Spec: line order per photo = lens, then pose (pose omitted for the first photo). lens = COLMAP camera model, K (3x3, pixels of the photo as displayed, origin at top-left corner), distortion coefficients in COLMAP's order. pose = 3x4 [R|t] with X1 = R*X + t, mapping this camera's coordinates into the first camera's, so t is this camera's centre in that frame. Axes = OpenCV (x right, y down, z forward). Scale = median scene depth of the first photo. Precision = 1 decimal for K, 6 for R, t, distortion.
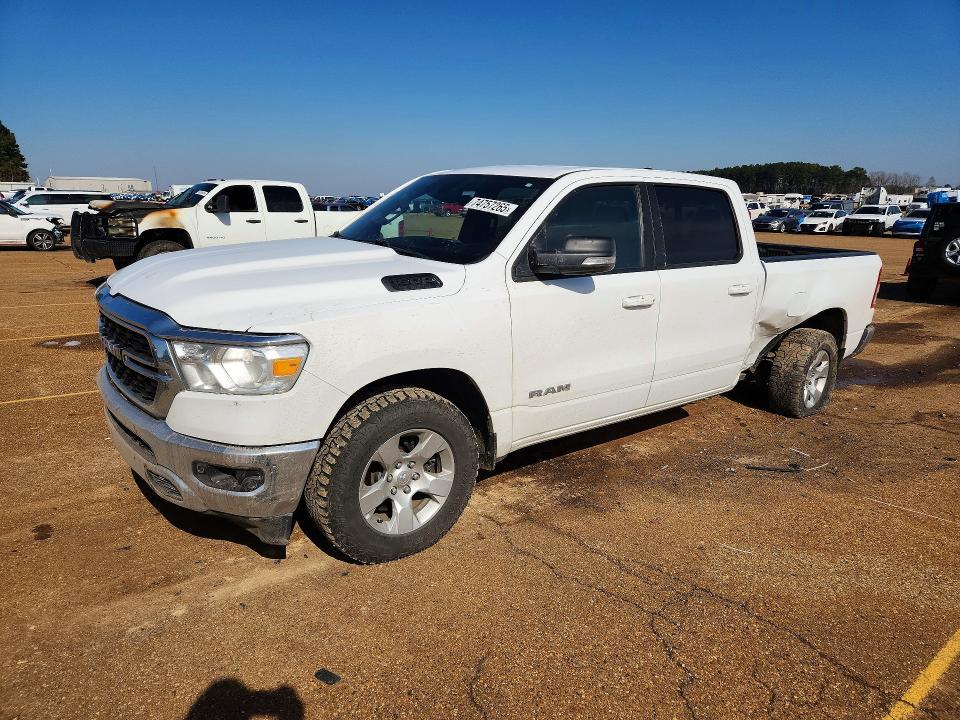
lens RADIAL K [[657.0, 0, 480.0], [0, 657.0, 360.0], [0, 0, 1]] dist [0.046338, -0.034128]
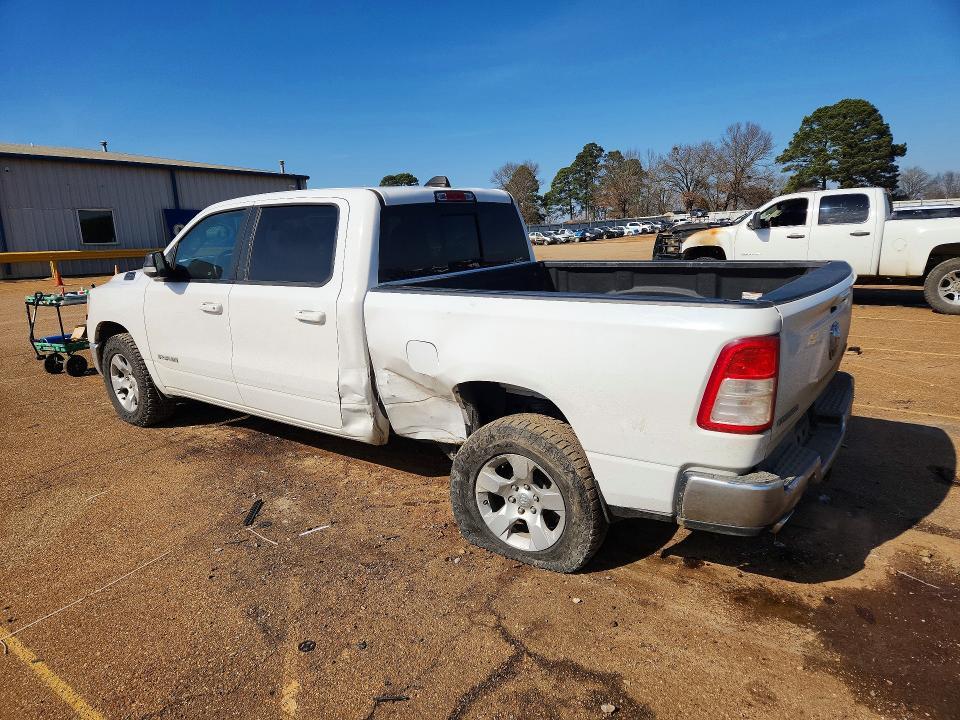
lens RADIAL K [[657.0, 0, 480.0], [0, 657.0, 360.0], [0, 0, 1]] dist [0.046338, -0.034128]
pose [[0.212354, 0.155572, -0.964729, 1.130588], [-0.176847, 0.977063, 0.118634, -0.168152], [0.961057, 0.145417, 0.234996, 0.886156]]
